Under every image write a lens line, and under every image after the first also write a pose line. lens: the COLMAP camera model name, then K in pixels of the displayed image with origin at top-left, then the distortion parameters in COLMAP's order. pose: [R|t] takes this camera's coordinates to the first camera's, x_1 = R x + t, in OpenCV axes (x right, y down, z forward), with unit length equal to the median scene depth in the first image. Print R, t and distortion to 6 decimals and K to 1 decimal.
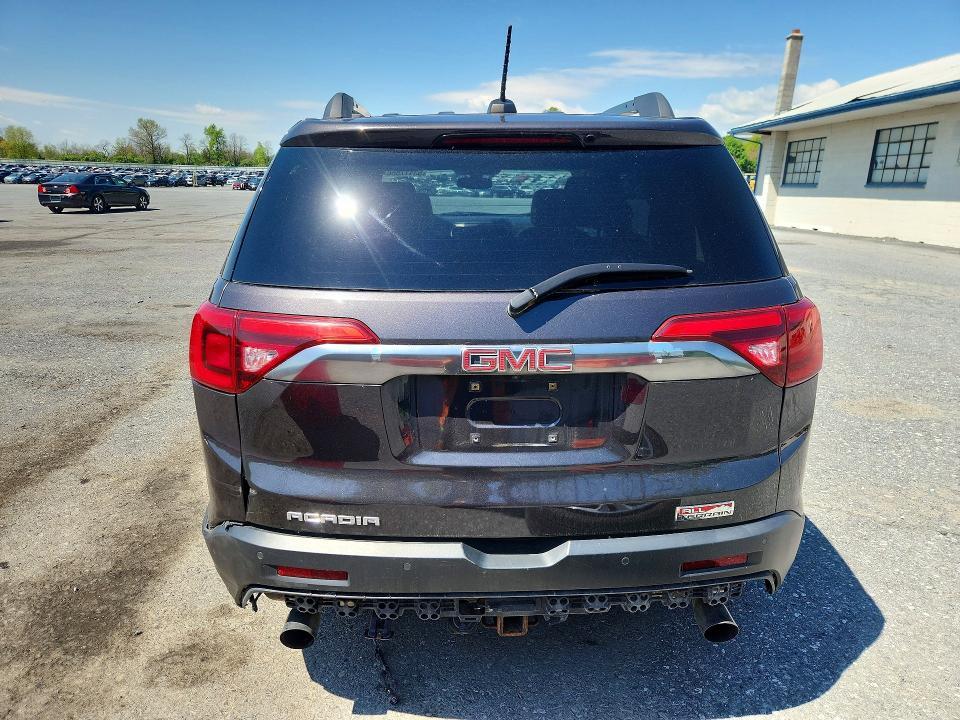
lens RADIAL K [[665.8, 0, 483.0], [0, 665.8, 357.3], [0, 0, 1]] dist [0.010784, -0.007850]
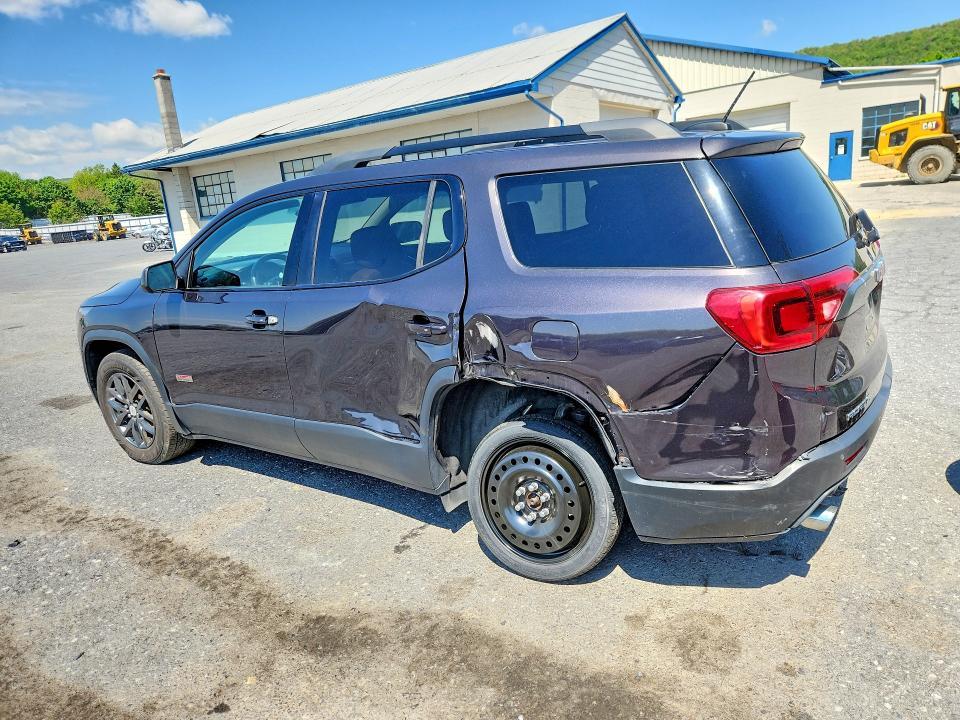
lens RADIAL K [[665.8, 0, 486.8], [0, 665.8, 358.8], [0, 0, 1]] dist [0.010784, -0.007850]
pose [[0.572310, -0.264964, 0.776051, -0.156913], [0.303721, 0.947548, 0.099535, -0.021244], [-0.761718, 0.178738, 0.622767, 0.061975]]
